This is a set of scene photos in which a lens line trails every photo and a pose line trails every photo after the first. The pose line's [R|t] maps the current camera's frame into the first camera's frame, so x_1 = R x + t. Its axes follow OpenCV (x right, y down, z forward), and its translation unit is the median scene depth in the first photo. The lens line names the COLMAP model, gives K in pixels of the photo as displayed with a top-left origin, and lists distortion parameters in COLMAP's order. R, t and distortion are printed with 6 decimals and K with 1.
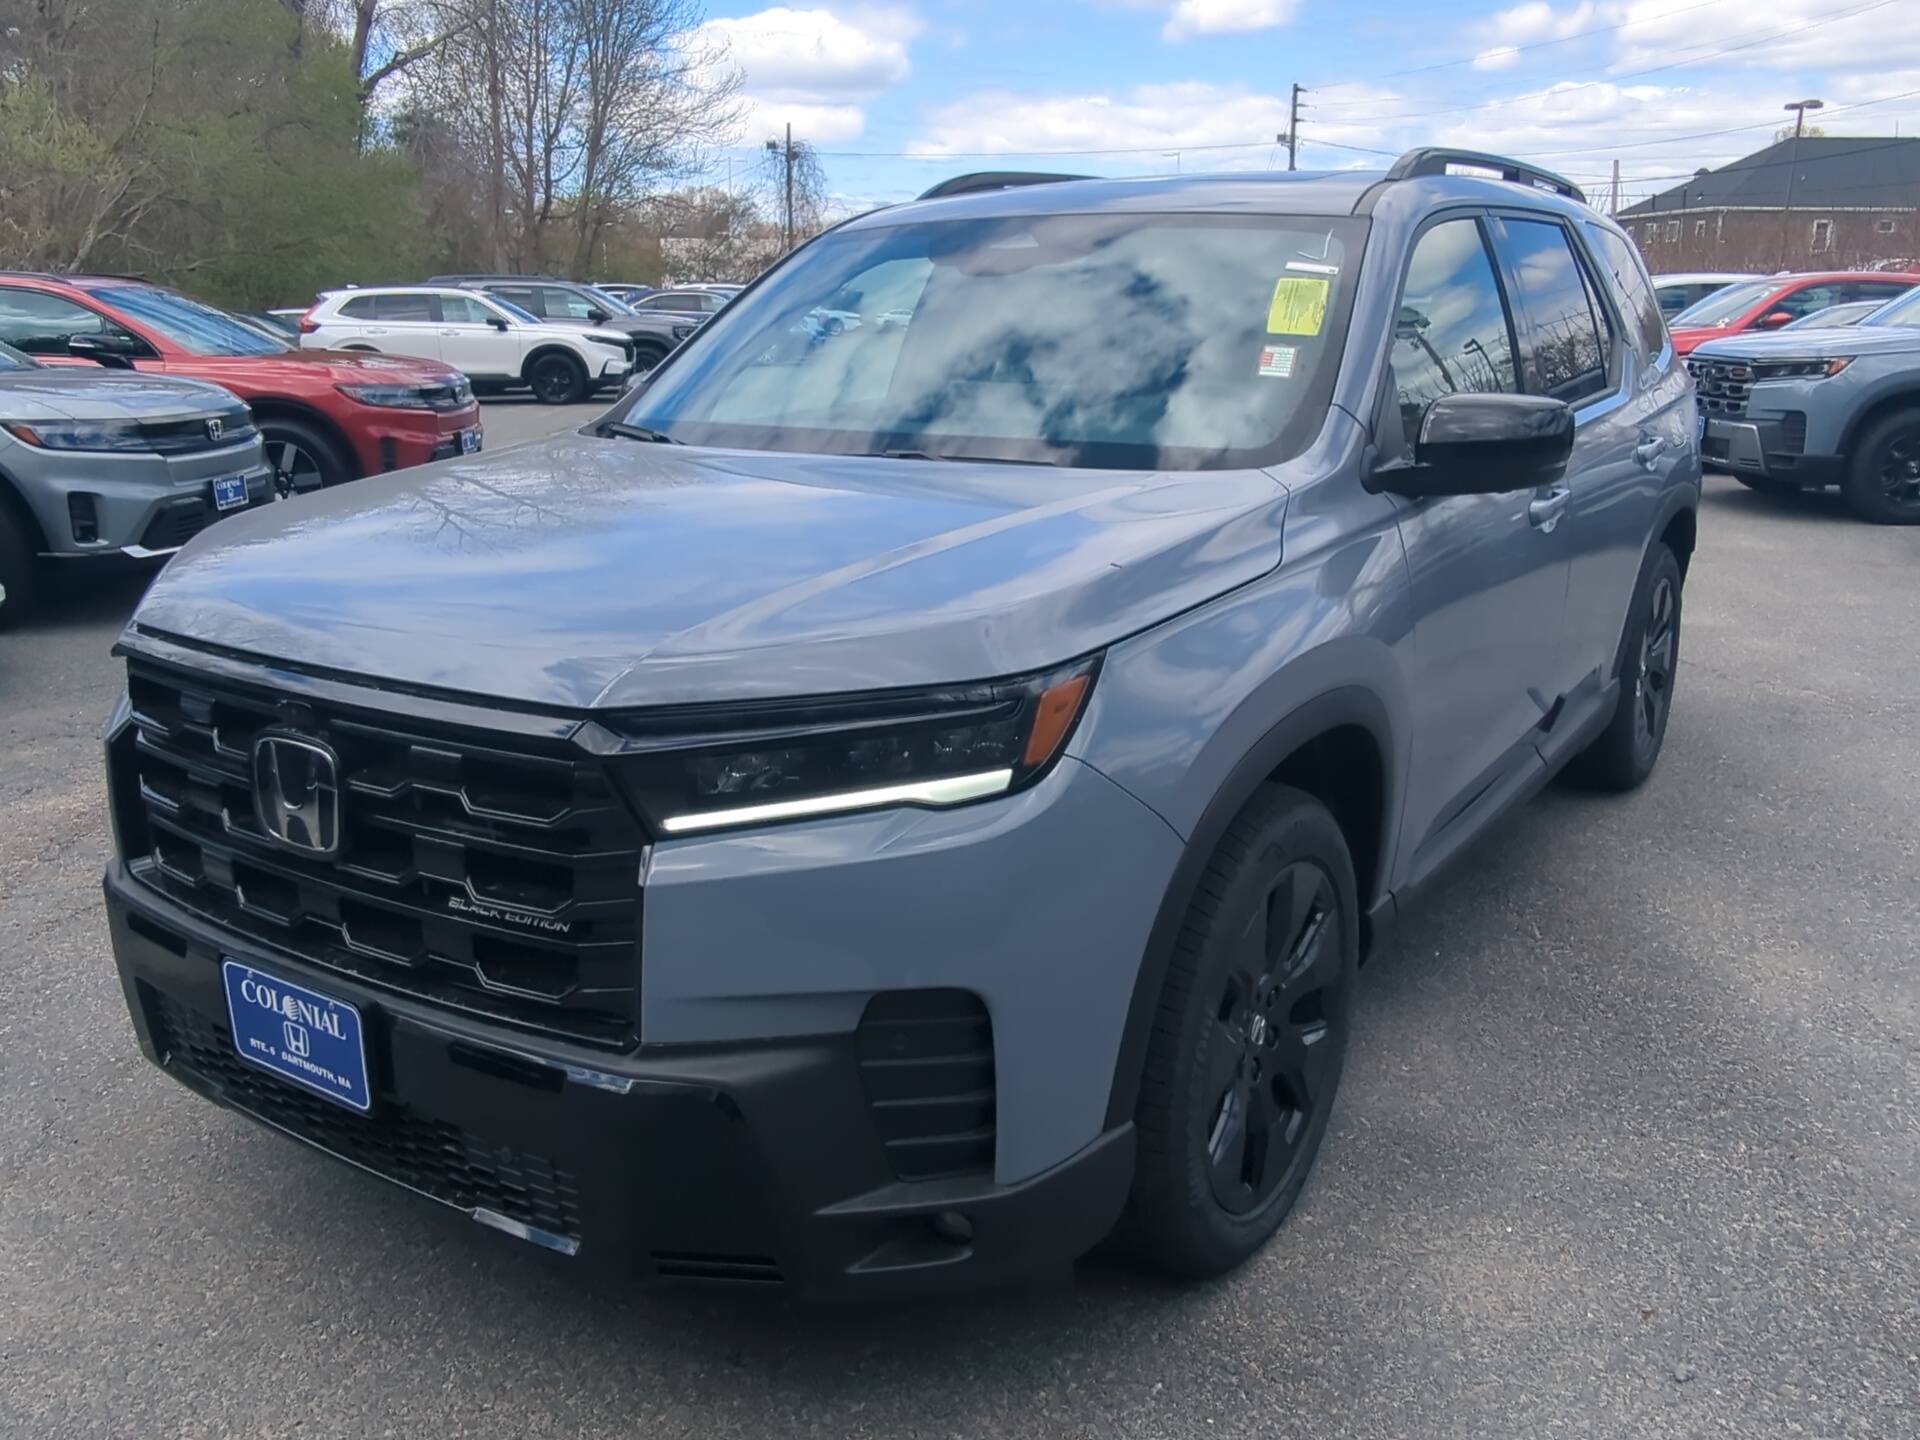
lens RADIAL K [[1539.0, 0, 967.8], [0, 1539.0, 736.1], [0, 0, 1]] dist [0.002423, 0.003241]
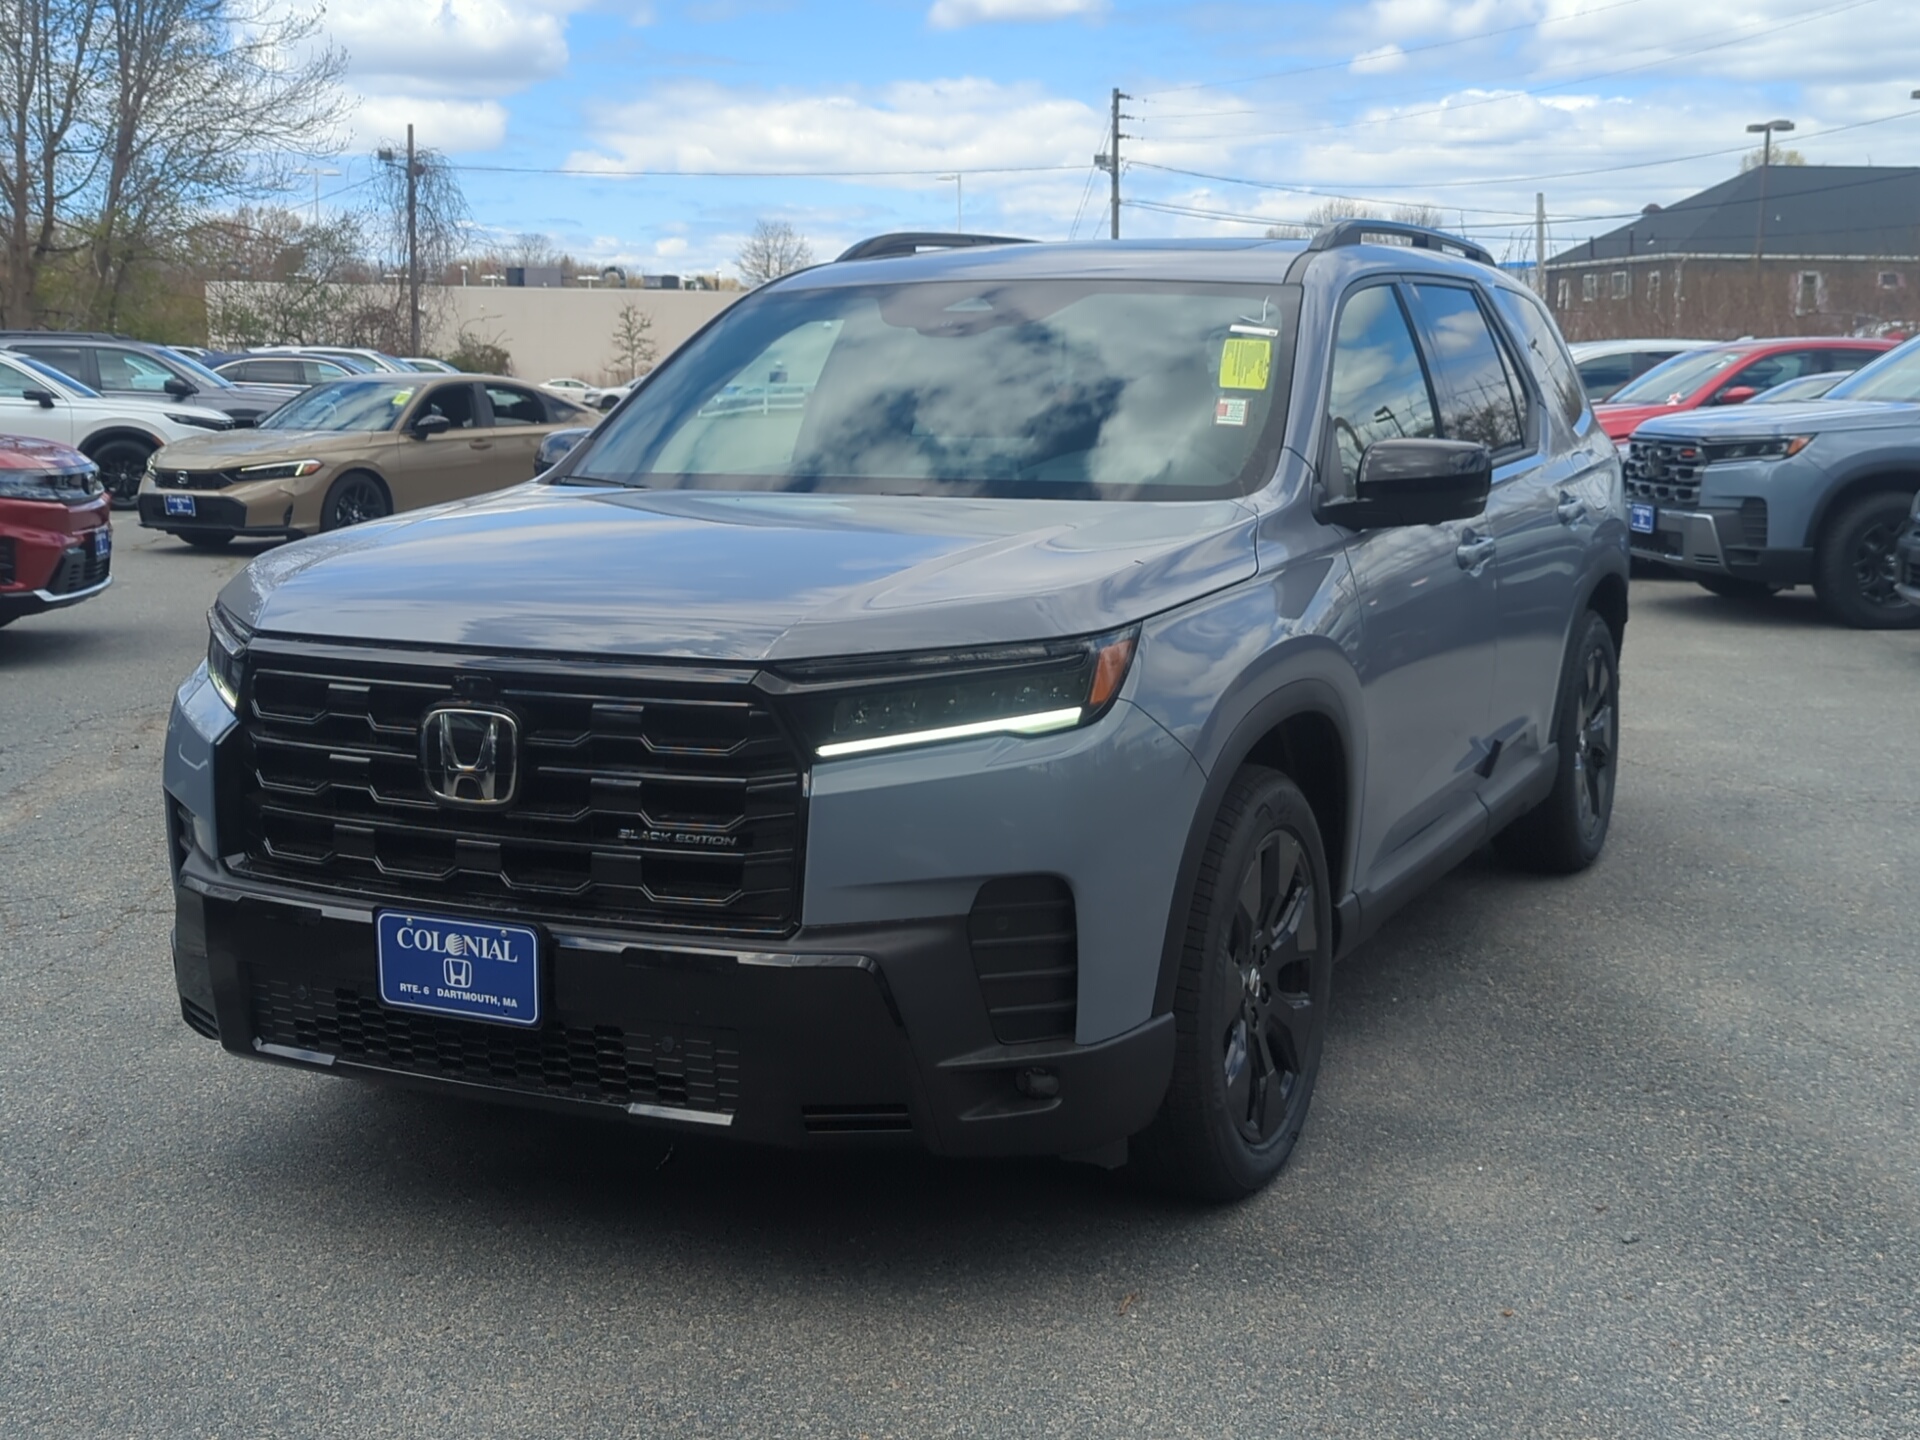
lens RADIAL K [[2260.8, 0, 967.6], [0, 2260.8, 715.9], [0, 0, 1]] dist [0.064316, 0.000000]
pose [[0.990818, -0.016899, 0.134139, -0.181158], [0.033686, 0.991725, -0.123879, 0.147086], [-0.130935, 0.127260, 0.983189, -0.478510]]
